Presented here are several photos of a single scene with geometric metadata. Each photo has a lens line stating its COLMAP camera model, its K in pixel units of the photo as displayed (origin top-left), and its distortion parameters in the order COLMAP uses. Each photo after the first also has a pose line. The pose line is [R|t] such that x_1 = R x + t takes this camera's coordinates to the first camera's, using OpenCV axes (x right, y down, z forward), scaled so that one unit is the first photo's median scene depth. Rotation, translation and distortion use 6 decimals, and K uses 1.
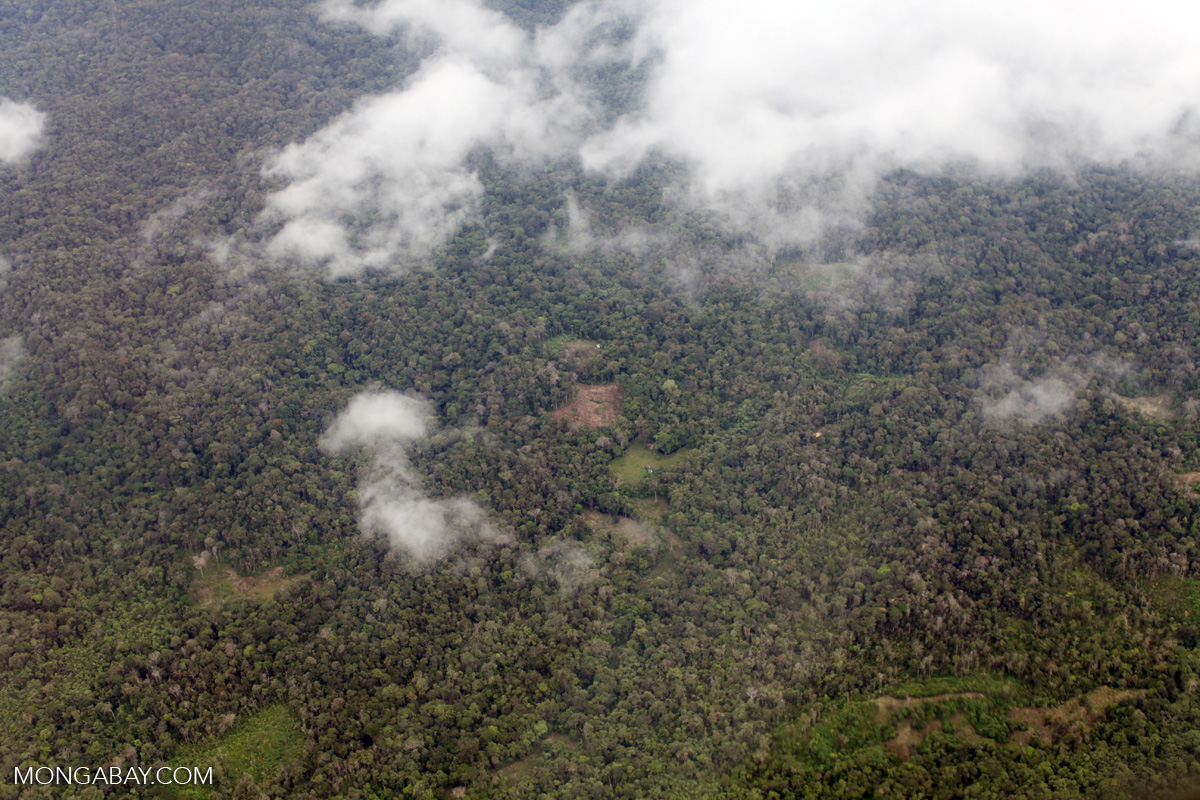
lens RADIAL K [[1725.1, 0, 599.2], [0, 1725.1, 398.8], [0, 0, 1]] dist [-0.007332, 0.000000]
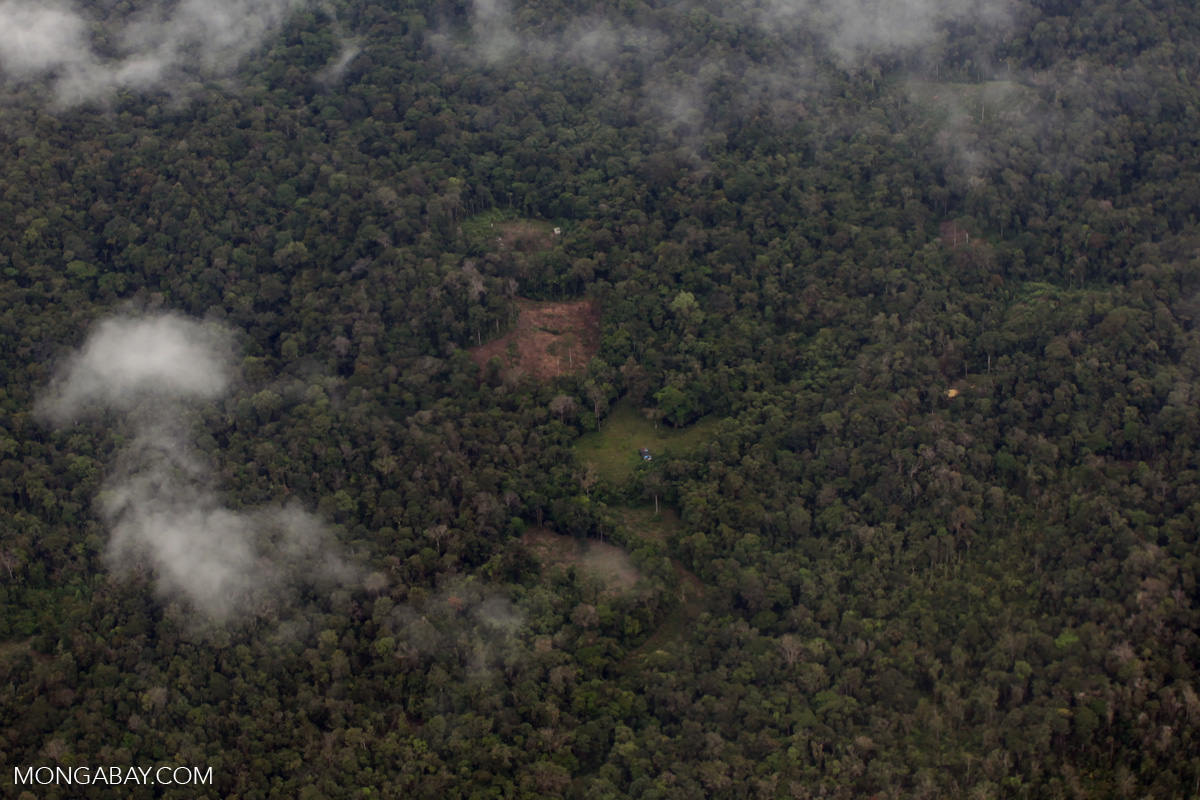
lens RADIAL K [[1725.1, 0, 601.1], [0, 1725.1, 401.3], [0, 0, 1]] dist [-0.007332, 0.000000]
pose [[0.998891, 0.009433, -0.046137, 0.040402], [-0.005584, 0.996545, 0.082861, -0.022229], [0.046759, -0.082512, 0.995493, 0.449379]]
